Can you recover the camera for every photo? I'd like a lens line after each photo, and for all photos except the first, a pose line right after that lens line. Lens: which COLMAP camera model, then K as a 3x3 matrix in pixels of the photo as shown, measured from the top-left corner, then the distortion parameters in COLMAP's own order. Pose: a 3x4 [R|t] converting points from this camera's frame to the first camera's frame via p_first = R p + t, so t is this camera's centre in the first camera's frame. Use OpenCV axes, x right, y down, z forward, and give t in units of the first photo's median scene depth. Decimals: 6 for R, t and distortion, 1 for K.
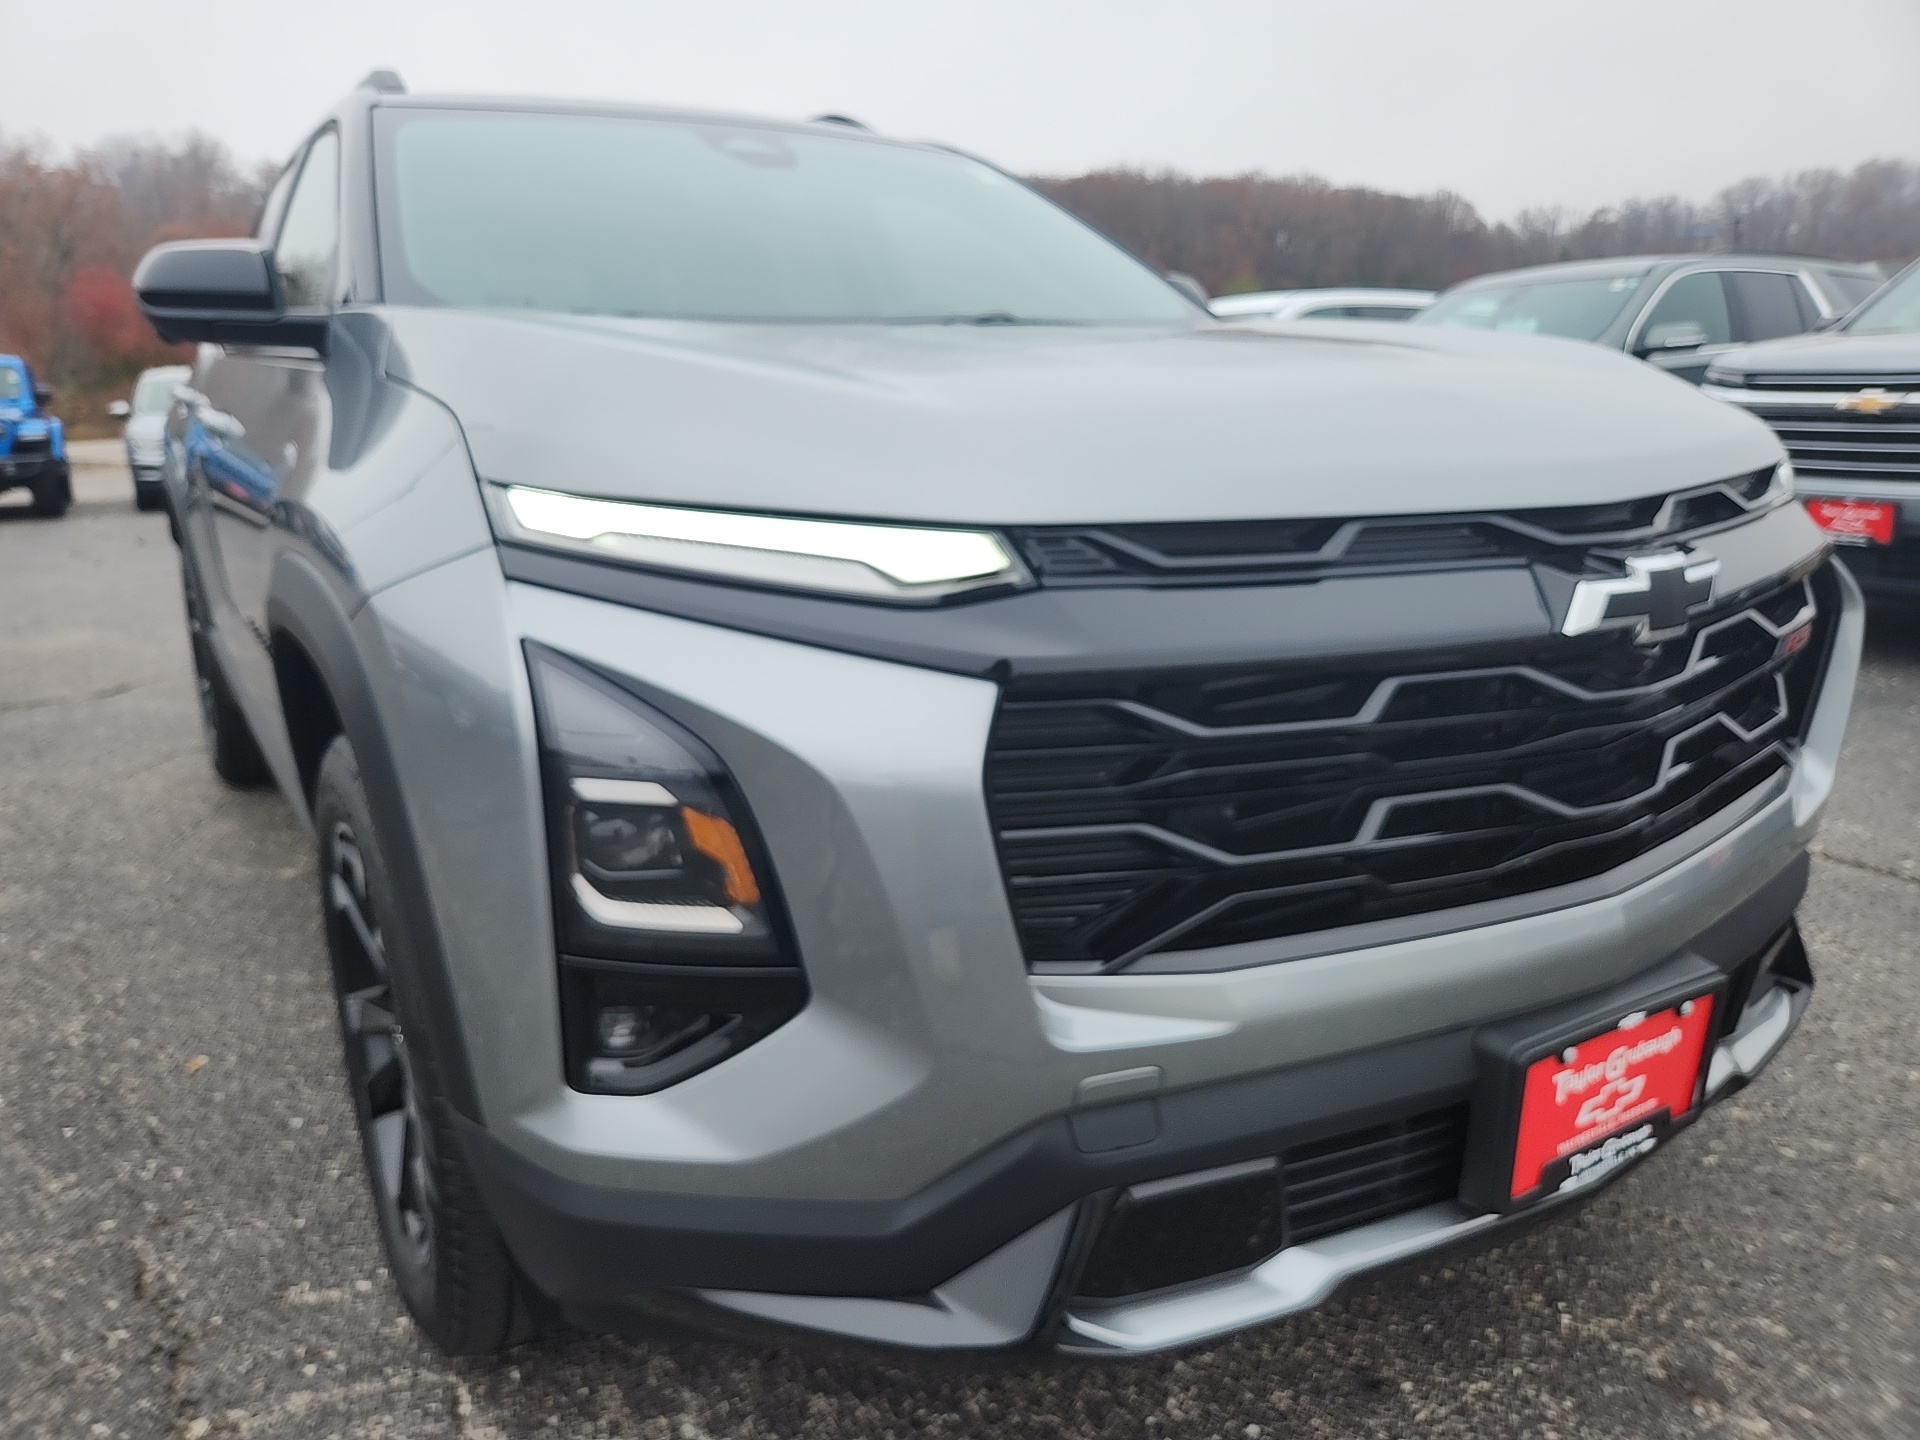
lens RADIAL K [[1282.3, 0, 962.5], [0, 1282.3, 728.8], [0, 0, 1]] dist [0.058104, -0.042498]
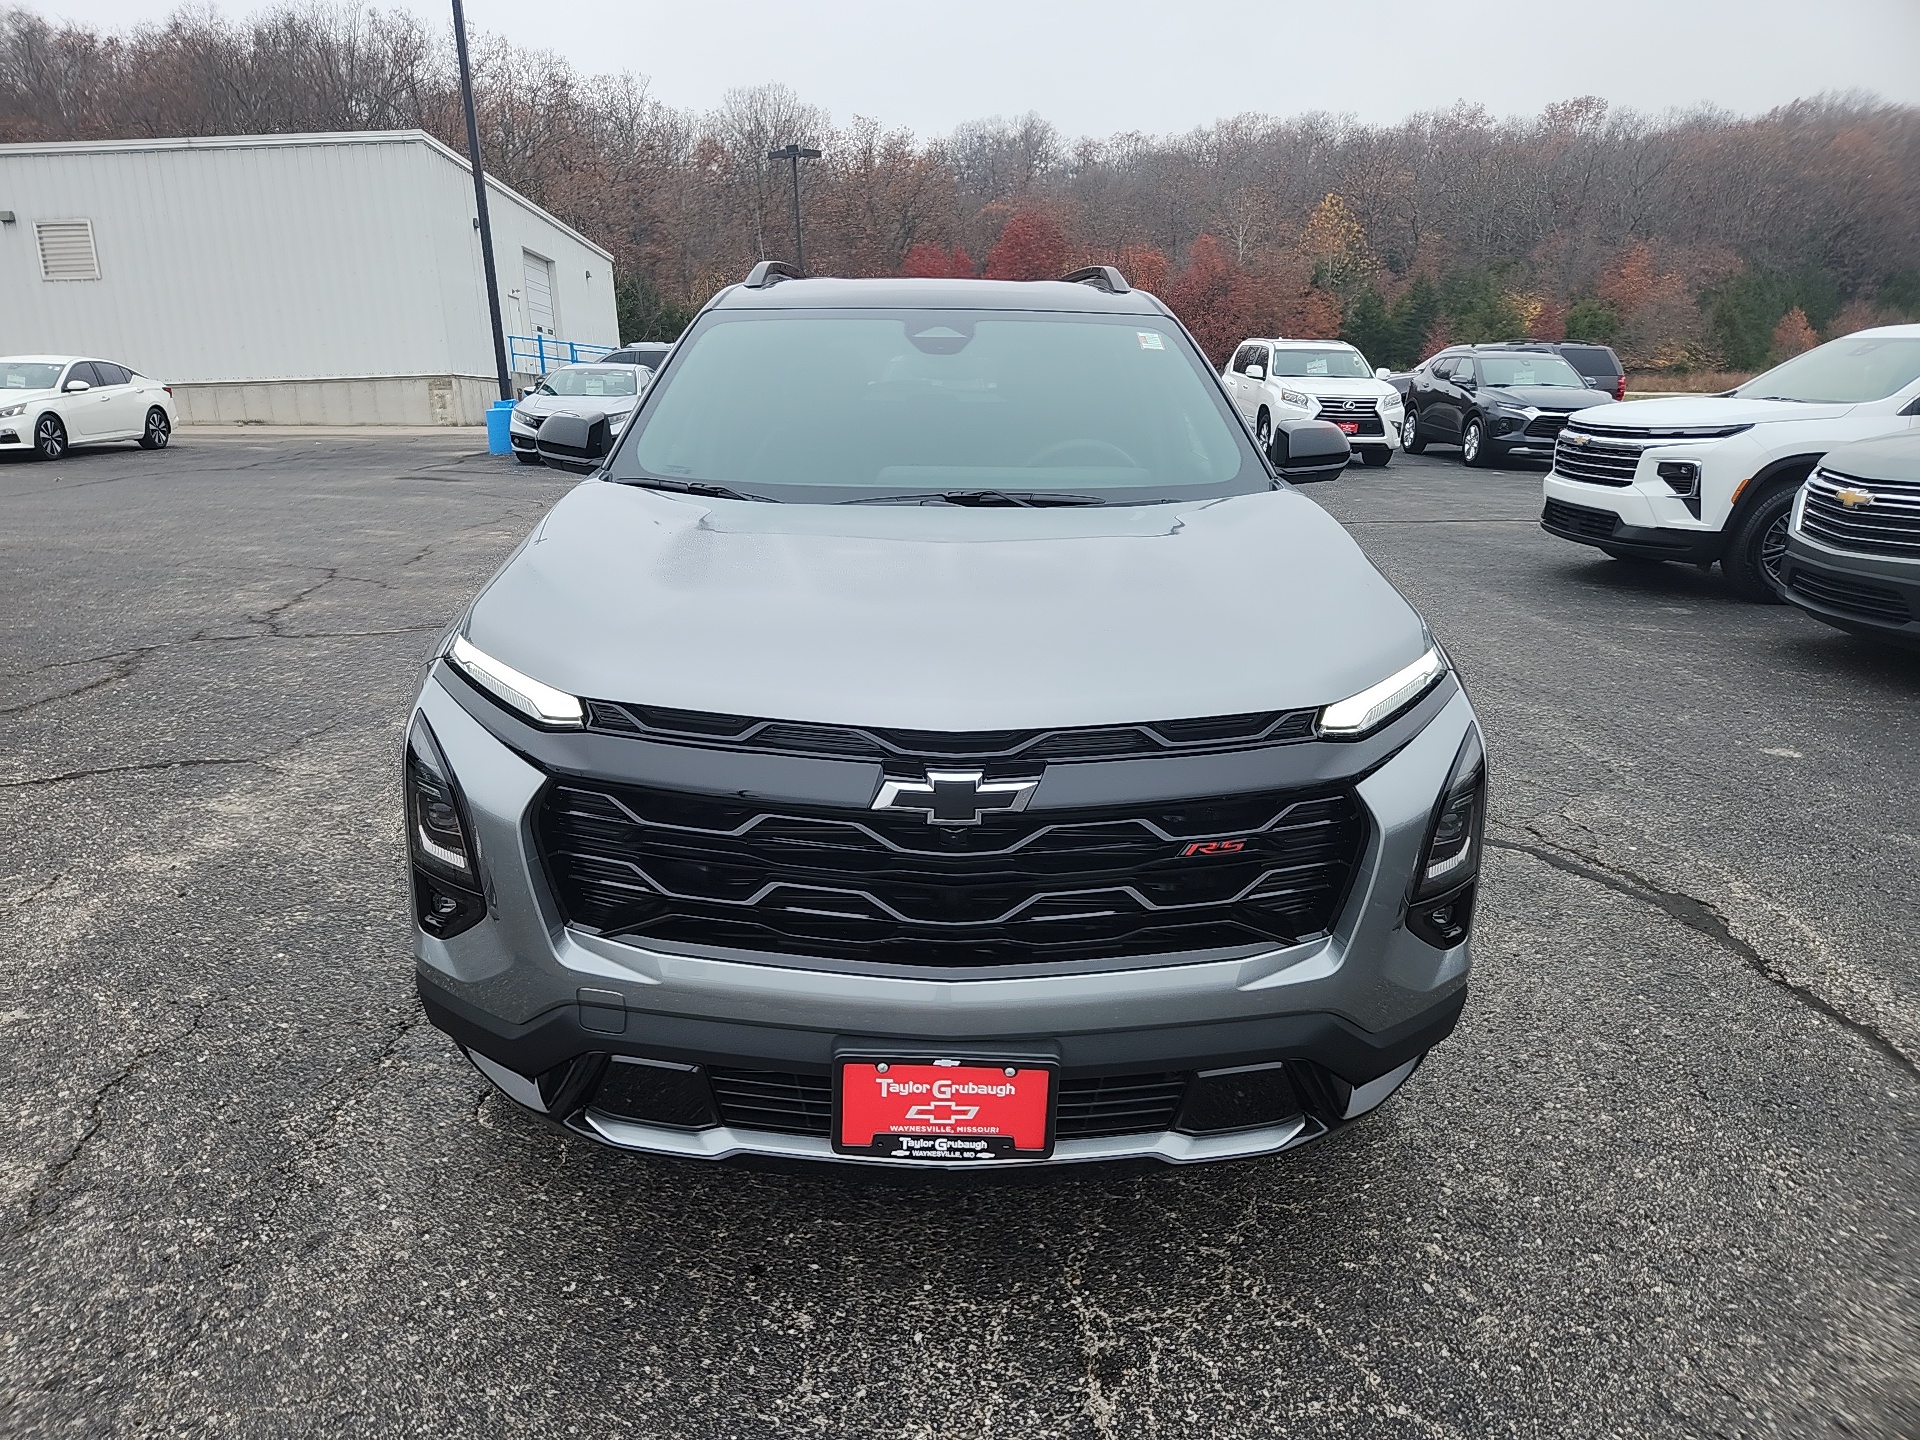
lens RADIAL K [[1282.3, 0, 942.0], [0, 1282.3, 719.4], [0, 0, 1]] dist [0.058104, -0.042498]
pose [[0.853929, 0.171464, -0.491331, 1.299618], [-0.163336, 0.984758, 0.059782, -0.291562], [0.494092, 0.029202, 0.868919, -0.371908]]
